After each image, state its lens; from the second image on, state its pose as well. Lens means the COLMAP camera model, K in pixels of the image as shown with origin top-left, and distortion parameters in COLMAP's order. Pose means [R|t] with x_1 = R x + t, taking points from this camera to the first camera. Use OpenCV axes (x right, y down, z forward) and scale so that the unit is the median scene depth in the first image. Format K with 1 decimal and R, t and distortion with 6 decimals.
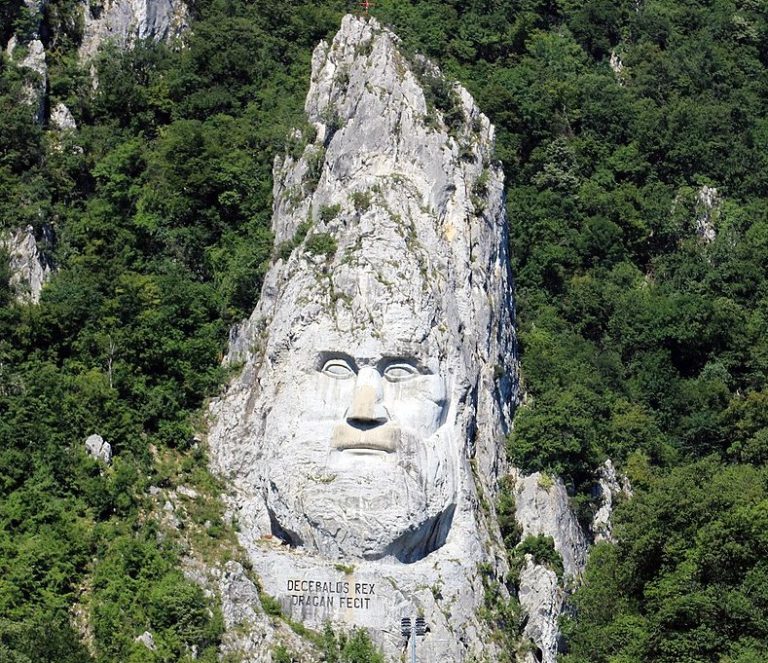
lens RADIAL K [[5546.2, 0, 387.4], [0, 5546.2, 330.7], [0, 0, 1]] dist [0.963774, 0.000000]
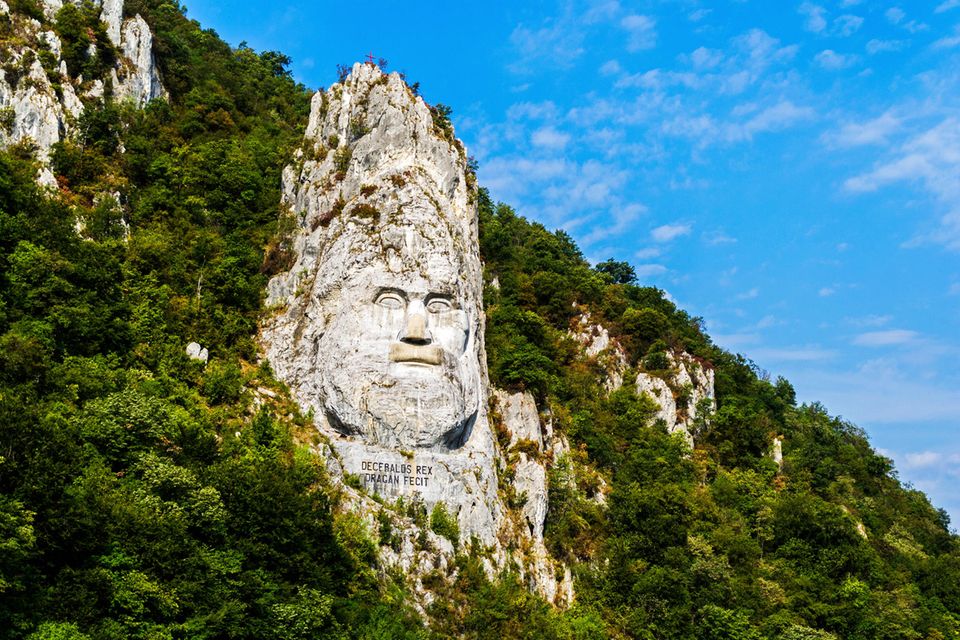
lens RADIAL K [[1780.6, 0, 484.8], [0, 1780.6, 312.1], [0, 0, 1]] dist [-0.031165, 0.000000]
pose [[0.933014, 0.070493, 0.352869, -0.132501], [-0.029621, 0.992342, -0.119919, 0.057611], [-0.358620, 0.101434, 0.927956, 0.607845]]
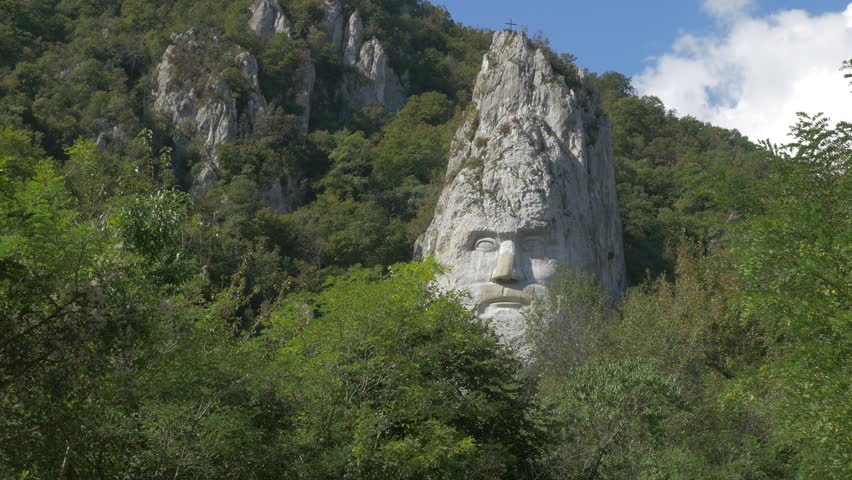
lens RADIAL K [[1317.9, 0, 425.2], [0, 1317.9, 240.3], [0, 0, 1]] dist [-0.013596, 0.000000]
pose [[0.994362, -0.021391, -0.103860, 0.008821], [0.001253, 0.981743, -0.190206, 0.063307], [0.106033, 0.189004, 0.976235, 0.697641]]
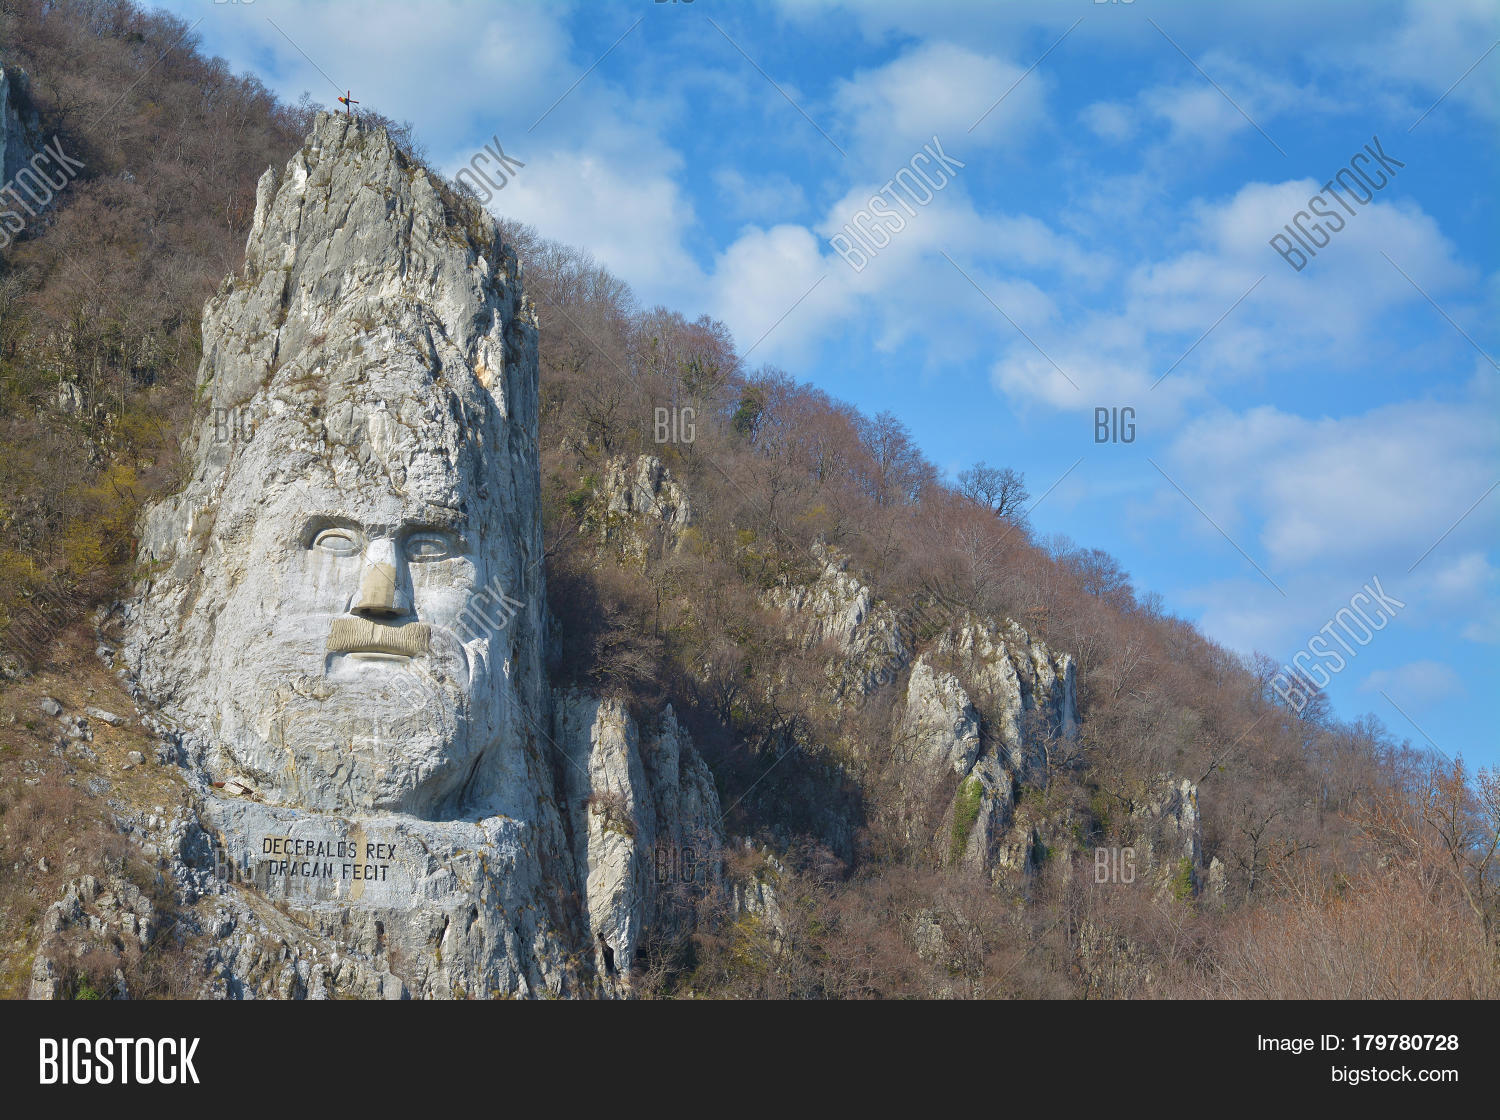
lens RADIAL K [[3040.0, 0, 762.7], [0, 3040.0, 525.2], [0, 0, 1]] dist [0.205685, 0.000000]
pose [[0.963220, 0.050071, 0.264008, -0.058438], [-0.014671, 0.990820, -0.134392, 0.055348], [-0.268314, 0.125576, 0.955112, 0.614344]]
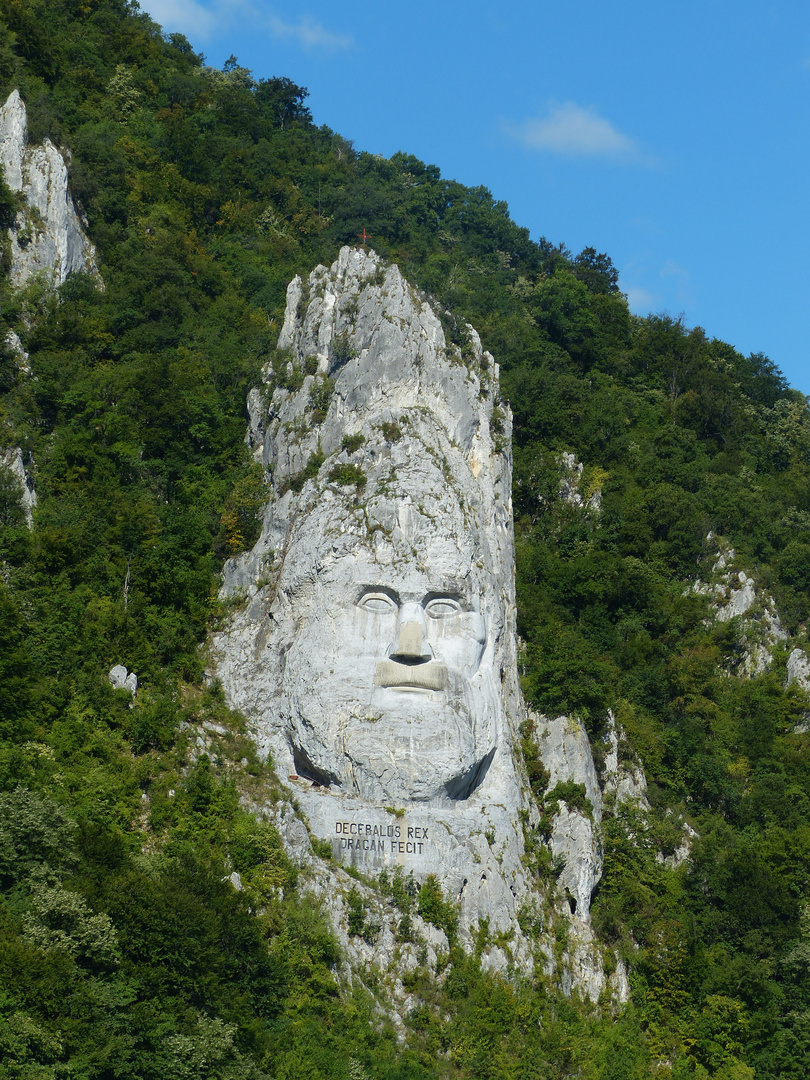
lens RADIAL K [[4092.9, 0, 400.7], [0, 4092.9, 544.1], [0, 0, 1]] dist [0.009931, 0.000000]
pose [[0.971437, 0.035451, 0.234634, -0.170191], [-0.027608, 0.998947, -0.036629, 0.022309], [-0.235686, 0.029105, 0.971393, 0.310264]]
